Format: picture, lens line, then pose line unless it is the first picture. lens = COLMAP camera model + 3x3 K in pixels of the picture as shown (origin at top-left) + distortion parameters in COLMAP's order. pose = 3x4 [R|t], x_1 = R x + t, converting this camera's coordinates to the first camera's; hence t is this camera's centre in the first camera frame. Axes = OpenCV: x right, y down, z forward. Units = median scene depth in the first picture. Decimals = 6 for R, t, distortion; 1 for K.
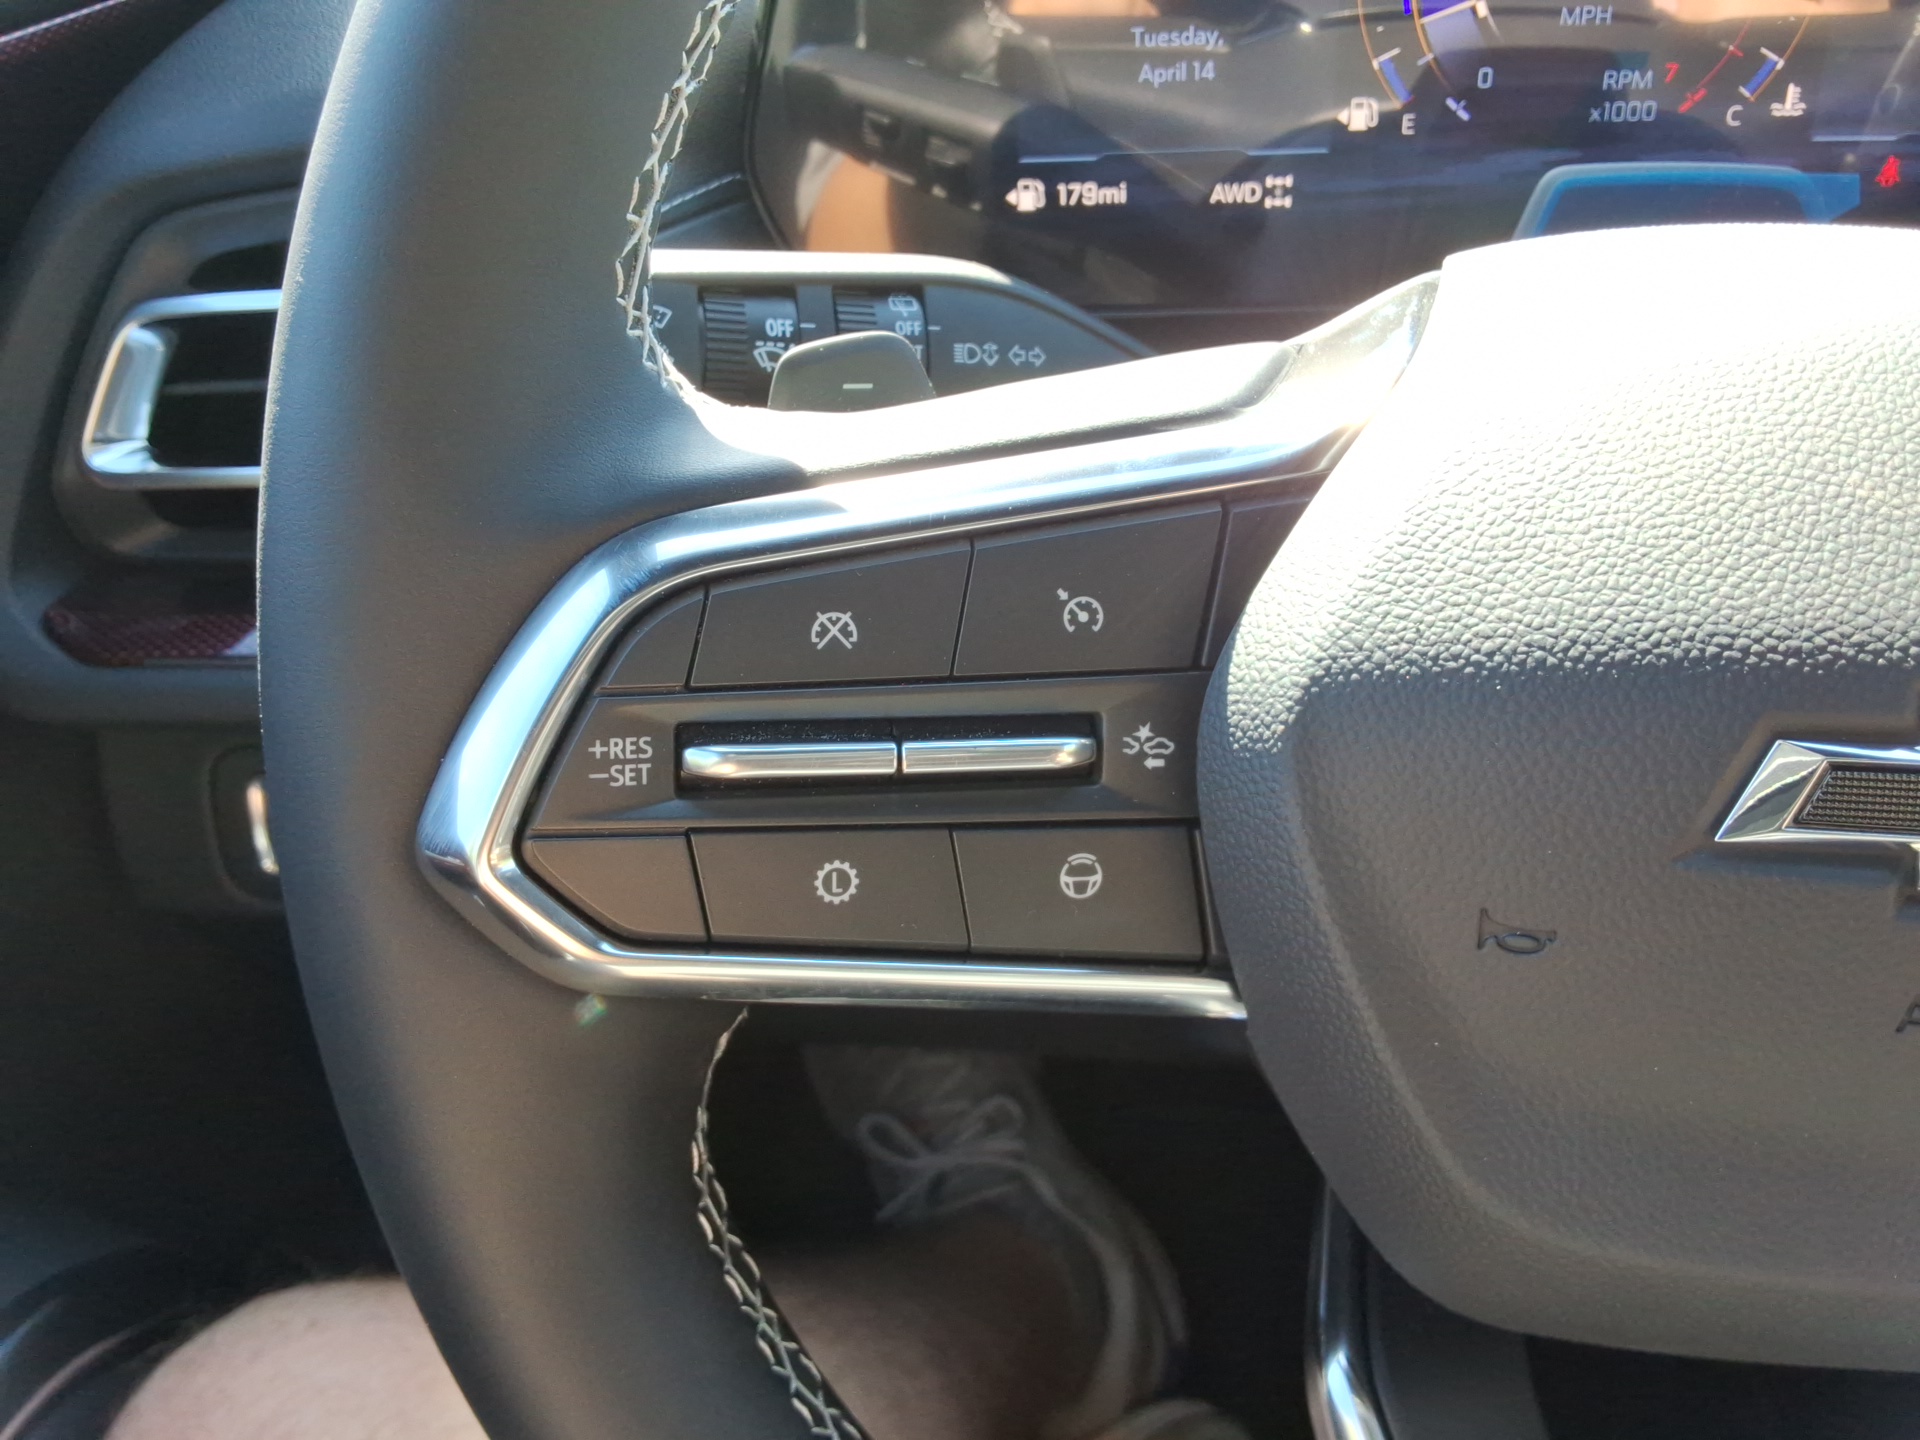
lens RADIAL K [[1561.9, 0, 967.9], [0, 1561.9, 720.2], [0, 0, 1]] dist [0.104852, -0.165763]
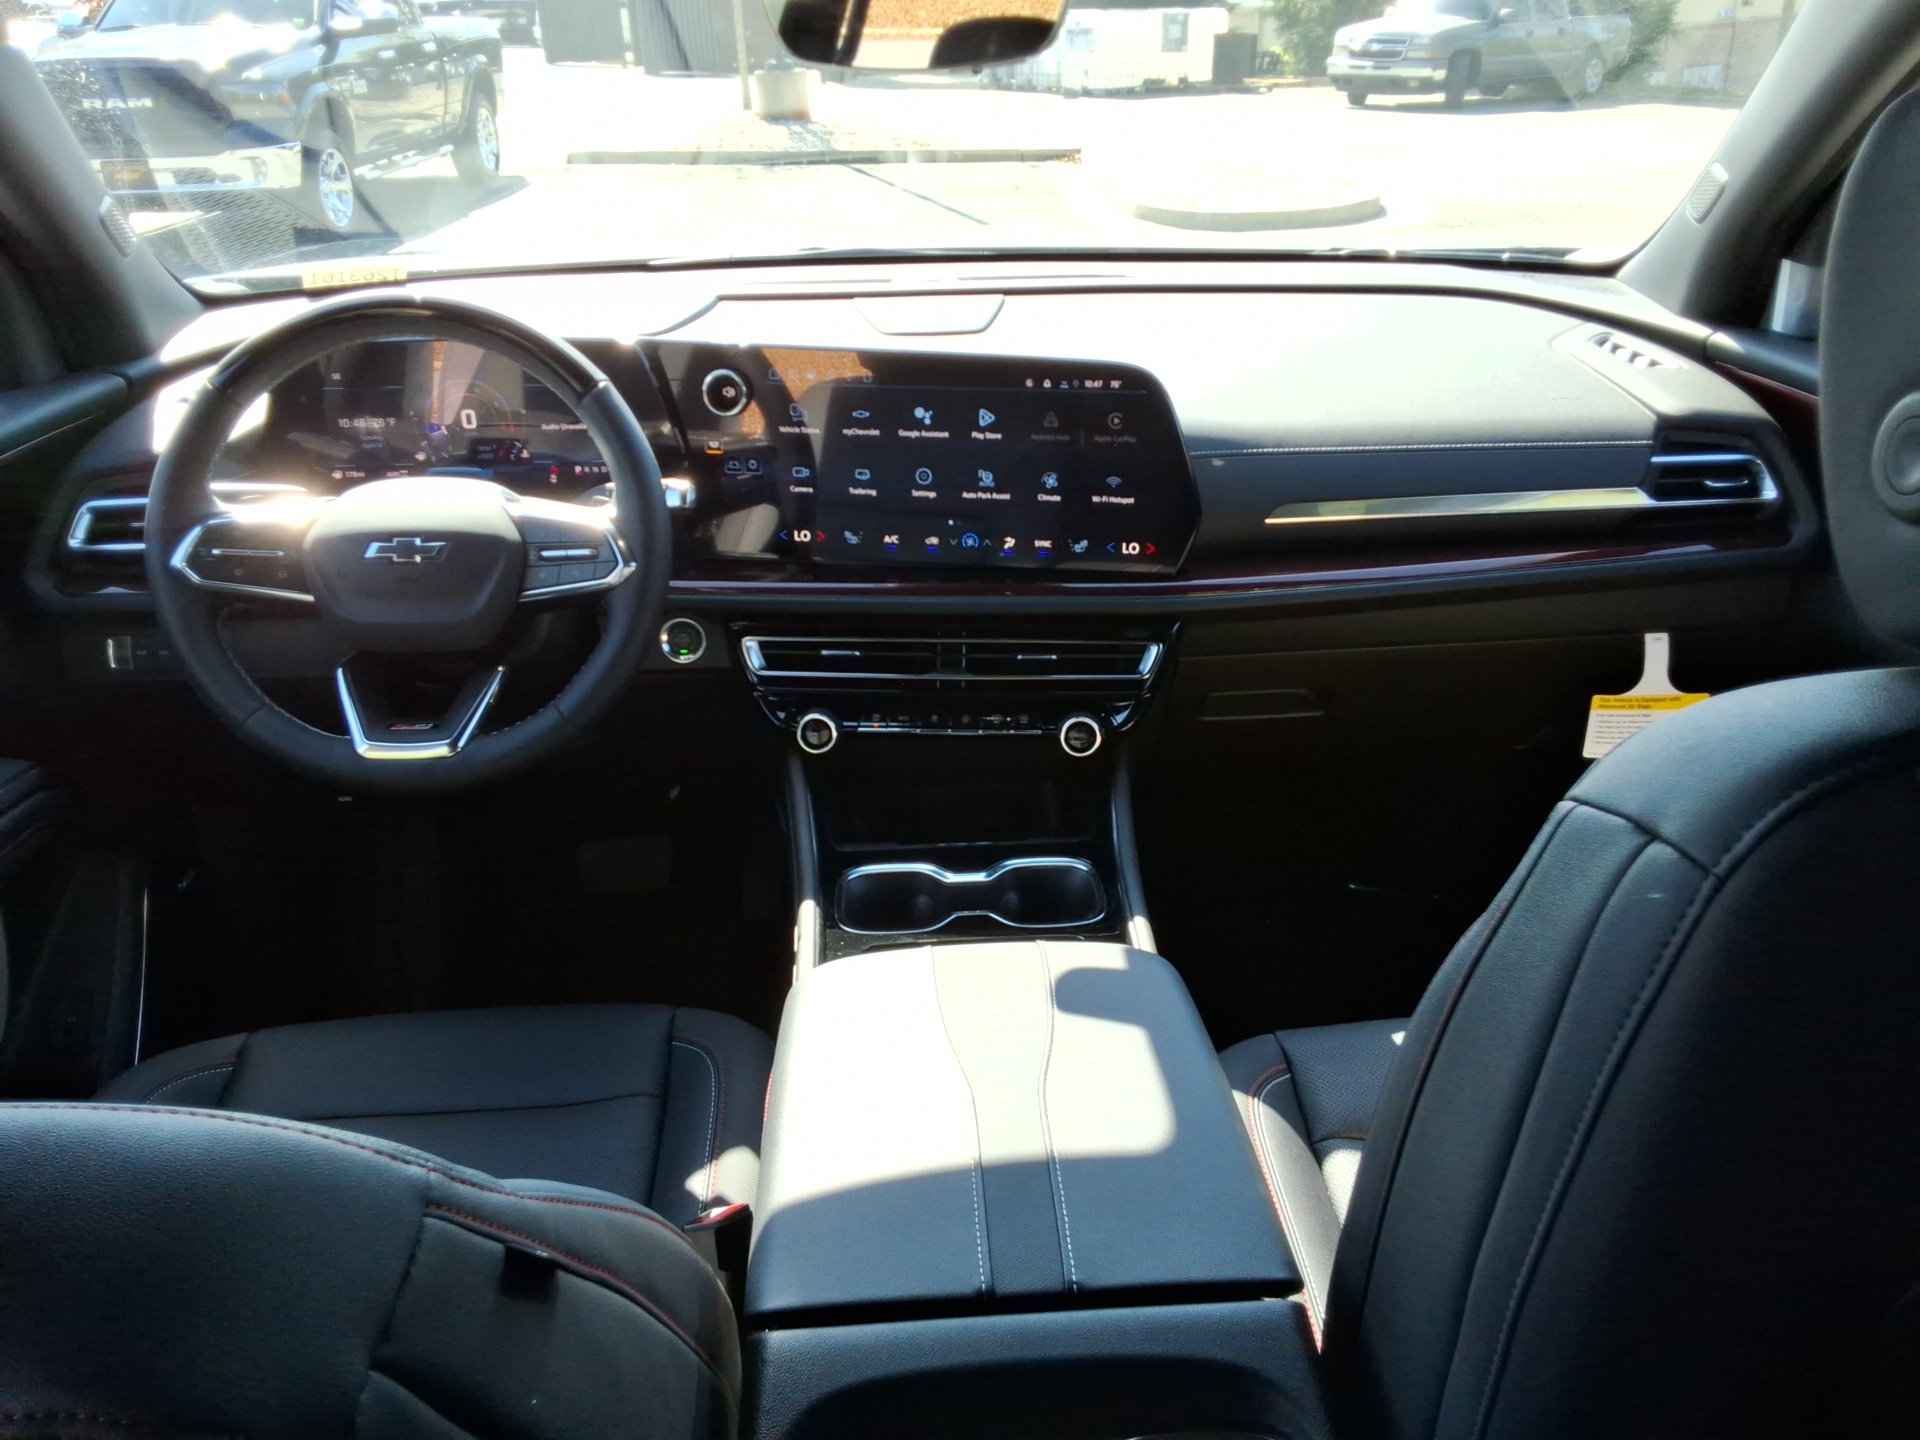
lens RADIAL K [[1542.8, 0, 974.9], [0, 1542.8, 712.7], [0, 0, 1]] dist [0.044294, -0.050730]
pose [[0.984018, -0.026835, 0.176038, 1.169410], [0.057781, 0.983206, -0.173111, 1.302417], [-0.168436, 0.180516, 0.969042, -3.741699]]
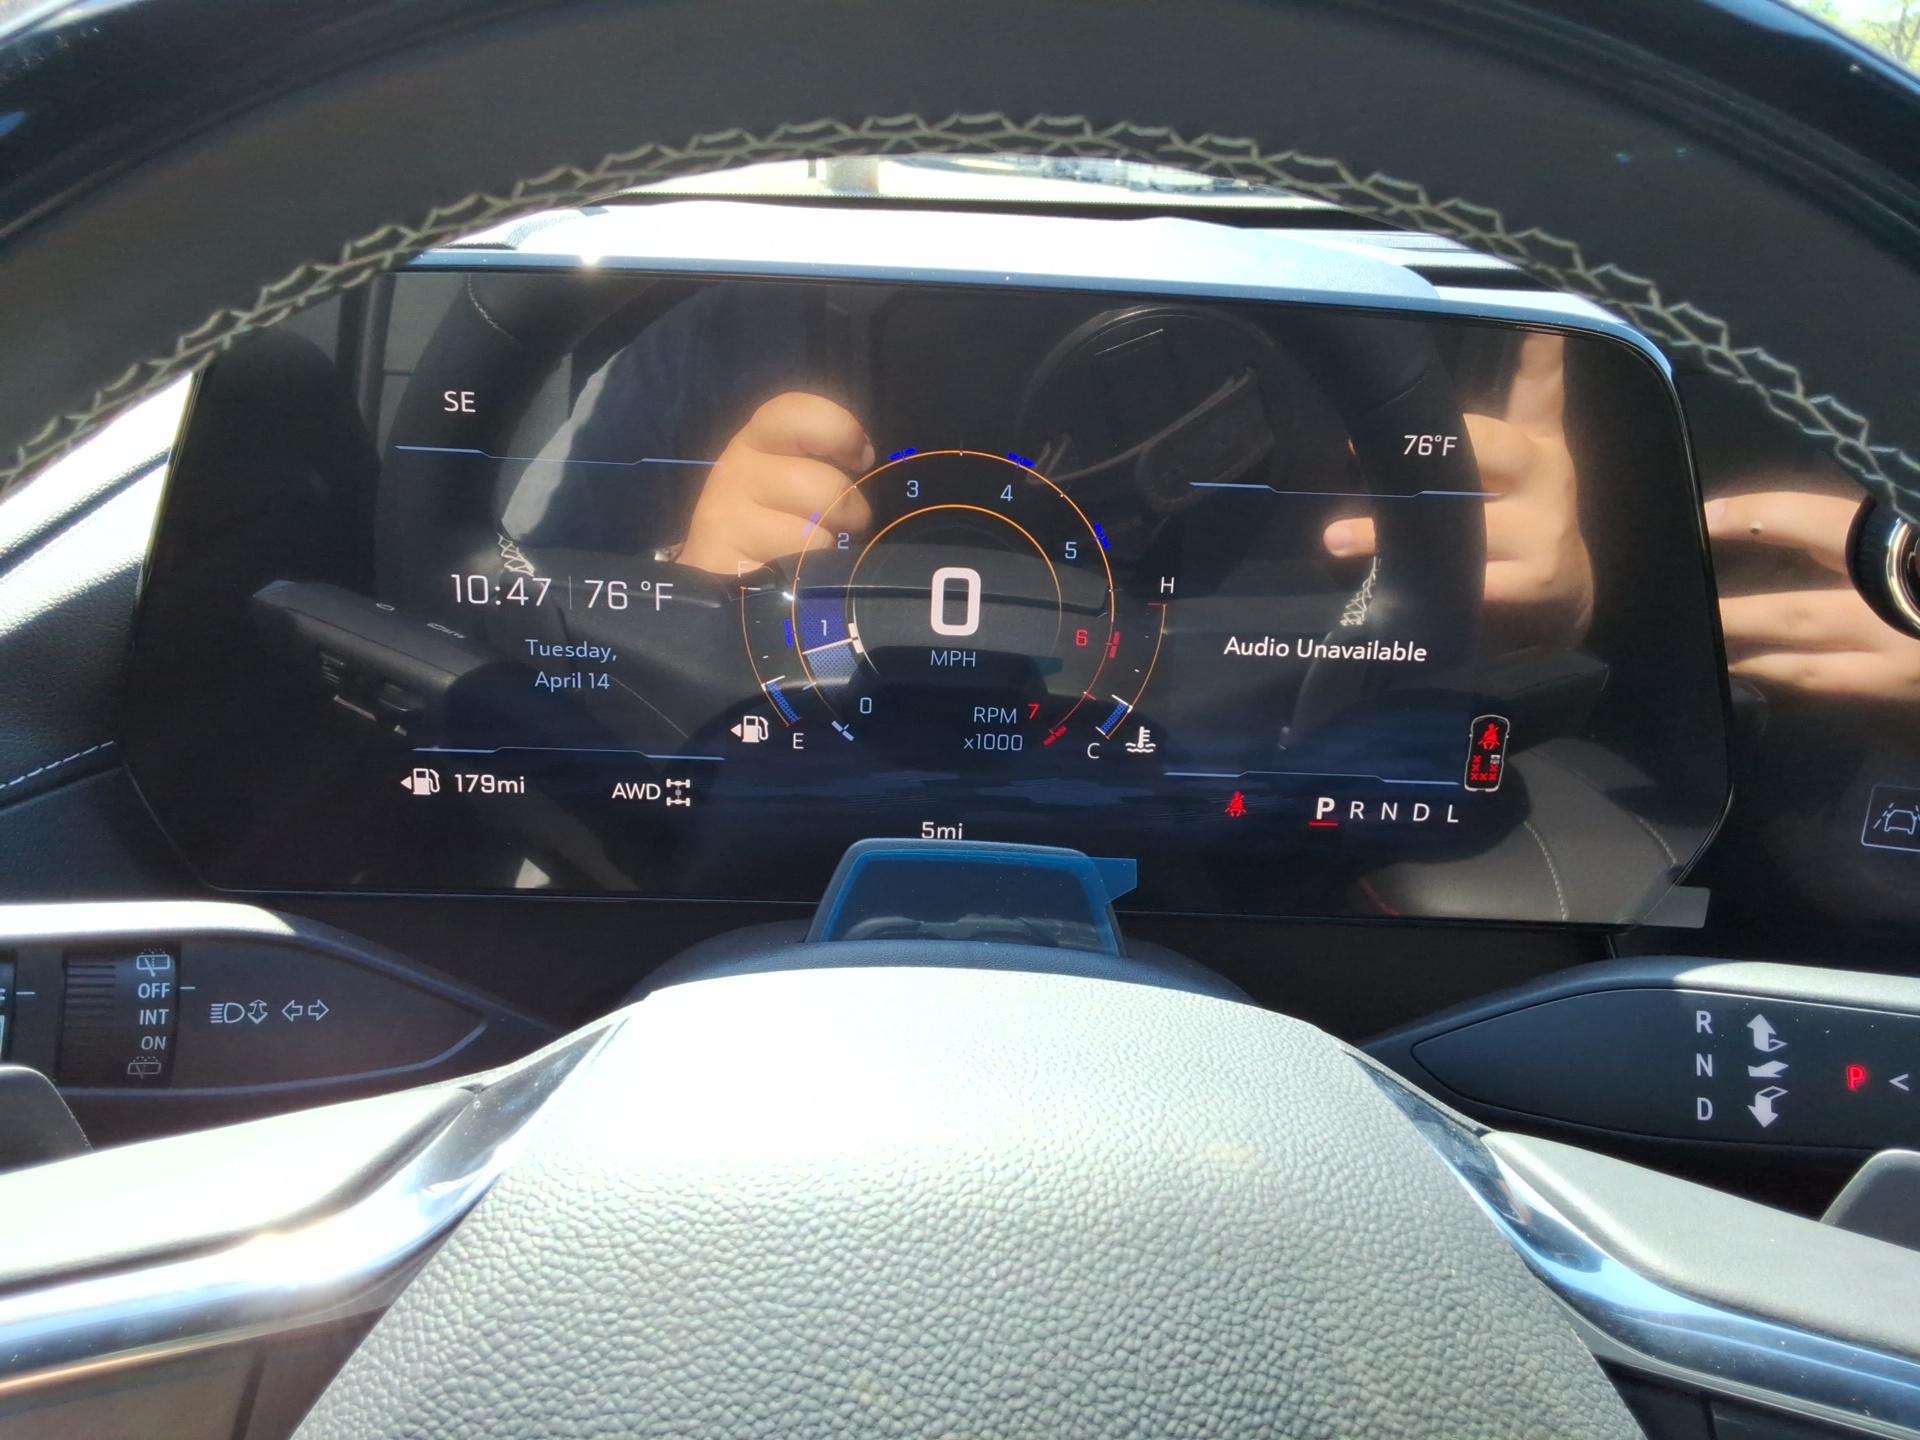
lens RADIAL K [[1561.9, 0, 975.0], [0, 1561.9, 674.8], [0, 0, 1]] dist [0.104852, -0.165763]
pose [[0.983704, 0.051302, 0.172323, 0.269523], [-0.005477, 0.966533, -0.256482, -0.195195], [-0.179714, 0.251358, 0.951063, -0.016247]]
